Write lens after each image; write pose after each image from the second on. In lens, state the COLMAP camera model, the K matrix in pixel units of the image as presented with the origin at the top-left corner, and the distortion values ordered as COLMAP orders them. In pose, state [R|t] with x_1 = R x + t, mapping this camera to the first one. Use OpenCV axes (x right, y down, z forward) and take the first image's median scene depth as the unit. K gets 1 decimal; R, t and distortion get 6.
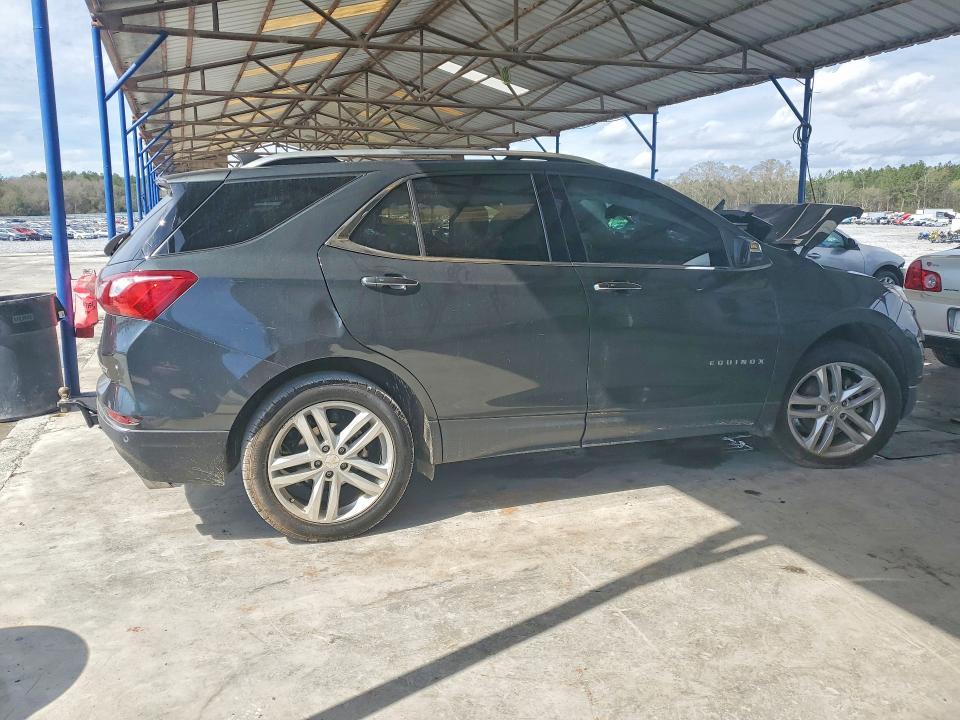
lens RADIAL K [[736.4, 0, 476.5], [0, 736.4, 358.1], [0, 0, 1]] dist [0.023240, -0.003781]
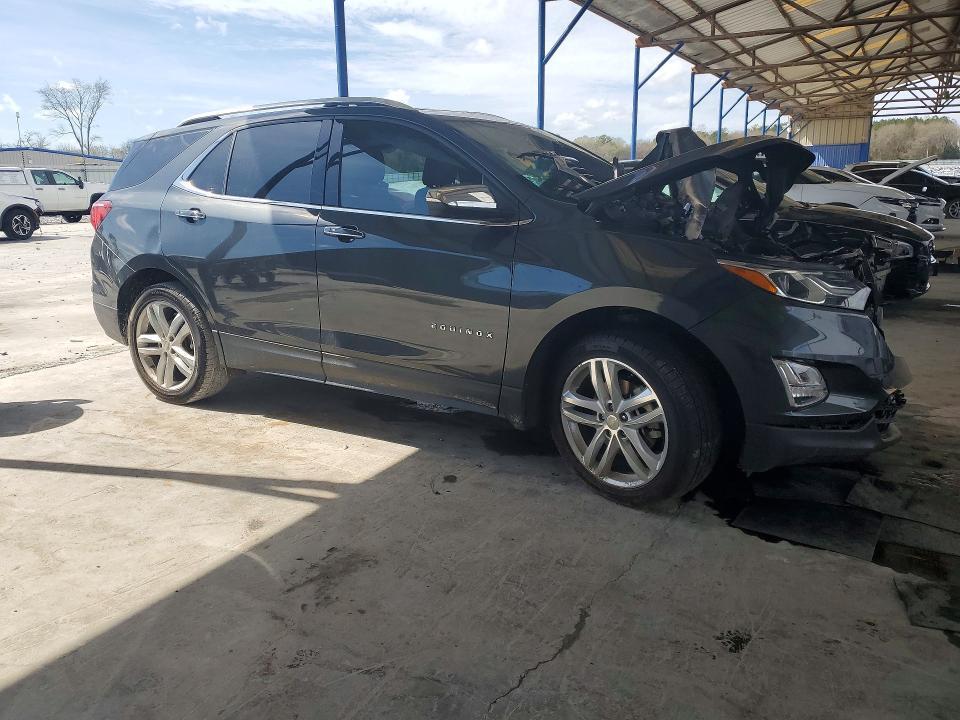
lens RADIAL K [[736.4, 0, 476.5], [0, 736.4, 358.1], [0, 0, 1]] dist [0.023240, -0.003781]
pose [[0.644722, 0.185875, -0.741474, 1.076804], [-0.135647, 0.982411, 0.128327, -0.082118], [0.752286, 0.017844, 0.658595, 0.466349]]
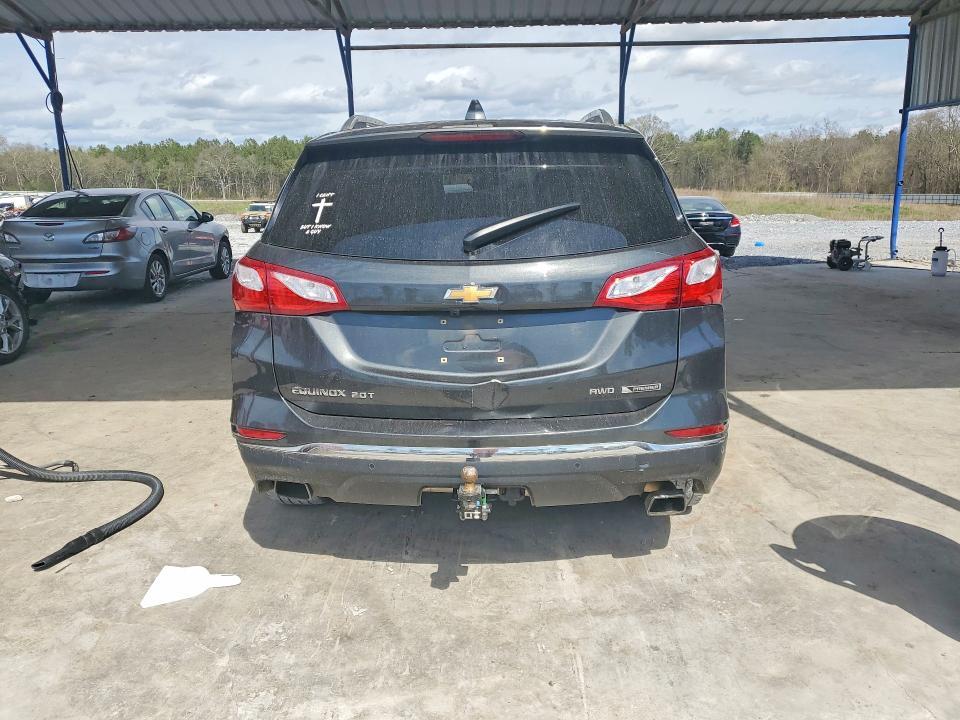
lens RADIAL K [[736.4, 0, 476.5], [0, 736.4, 358.1], [0, 0, 1]] dist [0.023240, -0.003781]
pose [[0.380432, -0.210123, 0.900622, -1.077420], [0.184092, 0.971563, 0.148912, -0.134749], [-0.906301, 0.109146, 0.408295, 0.740758]]
